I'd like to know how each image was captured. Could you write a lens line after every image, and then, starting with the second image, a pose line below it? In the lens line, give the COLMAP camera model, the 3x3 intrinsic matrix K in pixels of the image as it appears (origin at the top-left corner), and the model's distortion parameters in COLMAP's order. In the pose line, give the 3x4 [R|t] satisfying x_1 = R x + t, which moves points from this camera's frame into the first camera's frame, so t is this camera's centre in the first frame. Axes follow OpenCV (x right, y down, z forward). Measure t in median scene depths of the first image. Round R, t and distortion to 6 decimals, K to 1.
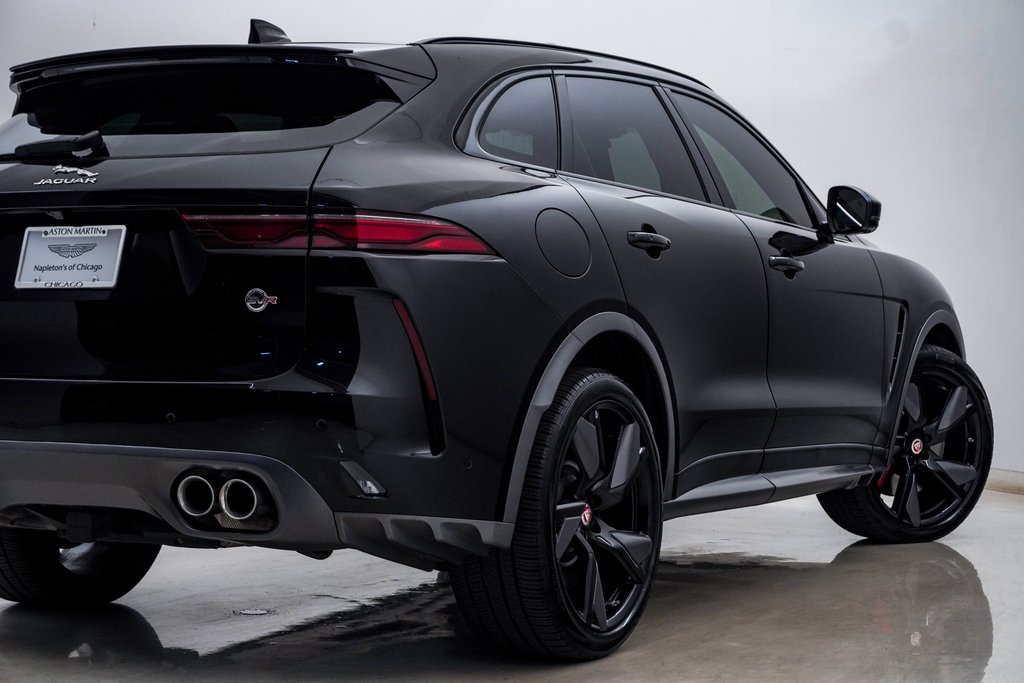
lens RADIAL K [[2182.6, 0, 517.0], [0, 2182.6, 338.0], [0, 0, 1]] dist [0.012600, 0.000000]
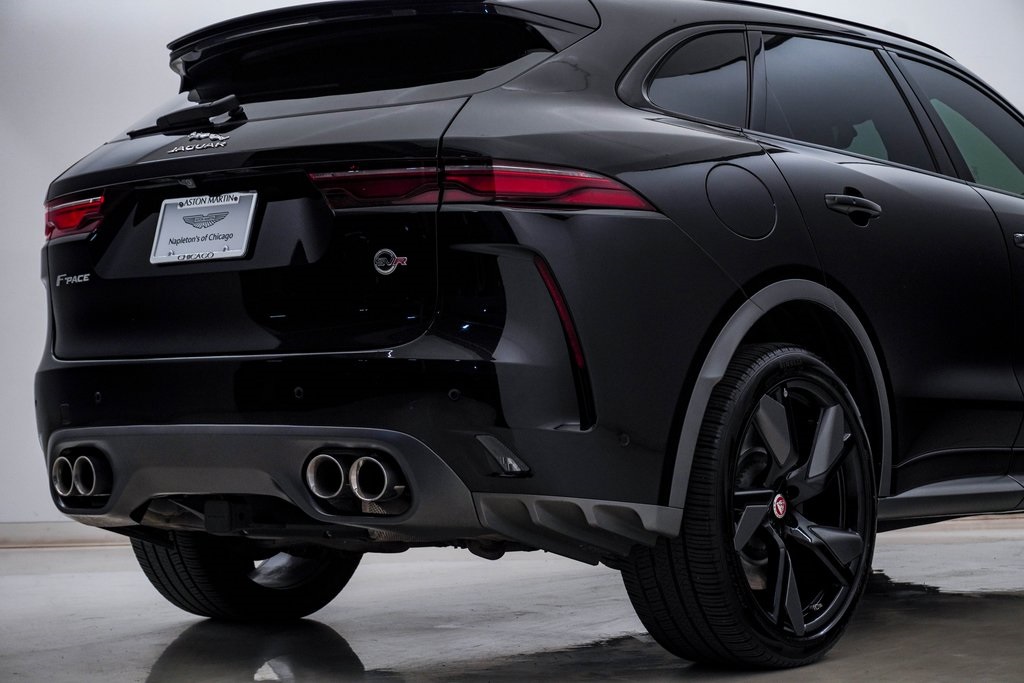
lens RADIAL K [[2182.6, 0, 510.9], [0, 2182.6, 344.7], [0, 0, 1]] dist [0.012600, 0.000000]
pose [[0.983584, -0.022612, -0.179027, 0.087522], [0.015584, 0.999055, -0.040568, 0.050586], [0.179776, 0.037112, 0.983007, 0.098398]]
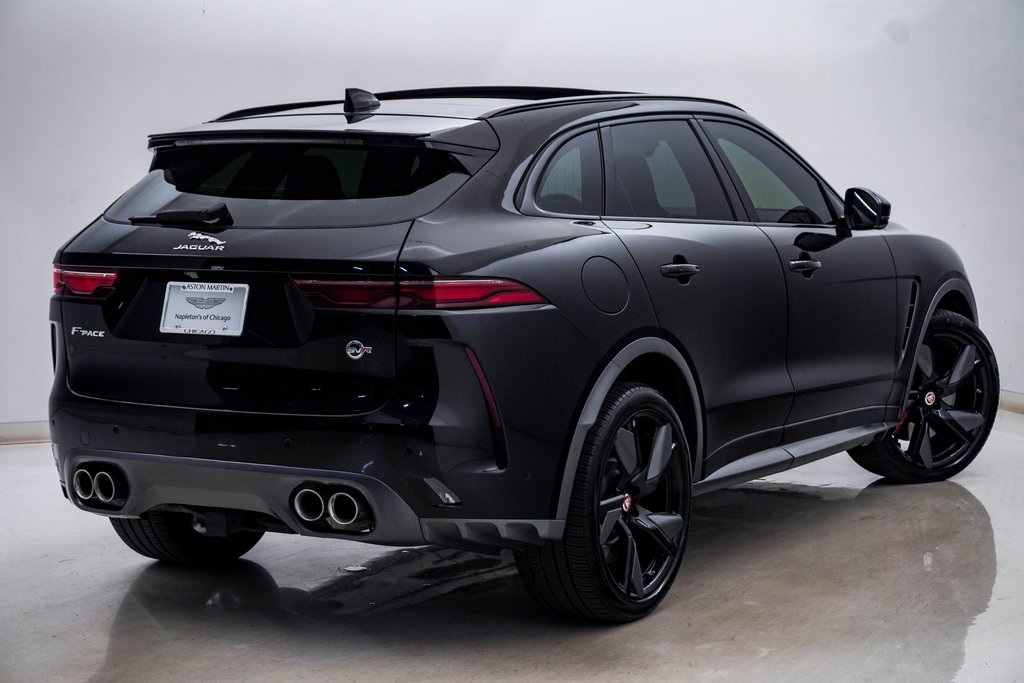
lens RADIAL K [[2182.6, 0, 506.6], [0, 2182.6, 343.0], [0, 0, 1]] dist [0.012600, 0.000000]
pose [[0.998889, -0.006548, -0.046661, 0.022846], [0.010389, 0.996534, 0.082541, -0.111903], [0.045959, -0.082934, 0.995495, -0.213235]]
